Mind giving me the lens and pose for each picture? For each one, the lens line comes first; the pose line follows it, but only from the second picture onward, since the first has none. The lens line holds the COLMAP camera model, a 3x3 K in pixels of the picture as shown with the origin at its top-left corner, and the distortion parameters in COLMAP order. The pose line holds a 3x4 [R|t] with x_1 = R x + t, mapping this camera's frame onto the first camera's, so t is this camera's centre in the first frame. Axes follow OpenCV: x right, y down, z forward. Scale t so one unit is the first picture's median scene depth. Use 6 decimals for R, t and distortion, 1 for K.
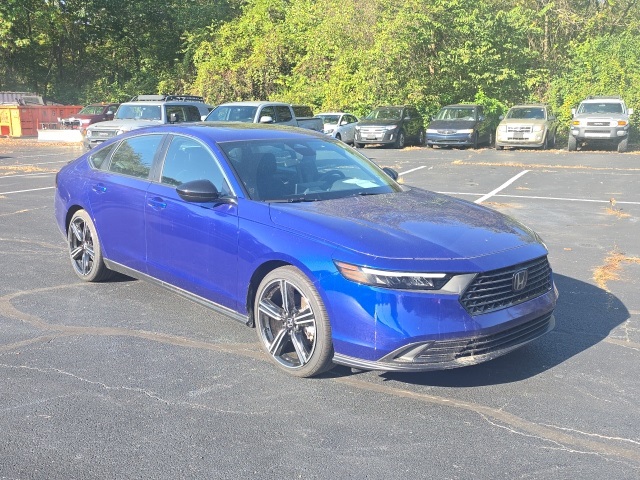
lens RADIAL K [[622.7, 0, 317.8], [0, 622.7, 239.2], [0, 0, 1]] dist [0.018519, 0.000000]
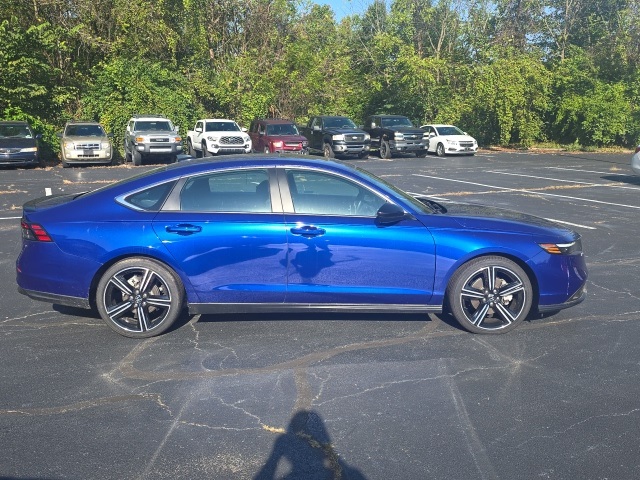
lens RADIAL K [[622.7, 0, 321.2], [0, 622.7, 236.8], [0, 0, 1]] dist [0.018519, 0.000000]
pose [[0.659849, -0.132939, 0.739544, -0.196601], [0.149911, 0.987729, 0.043796, -0.017906], [-0.736292, 0.081967, 0.671682, 0.047558]]
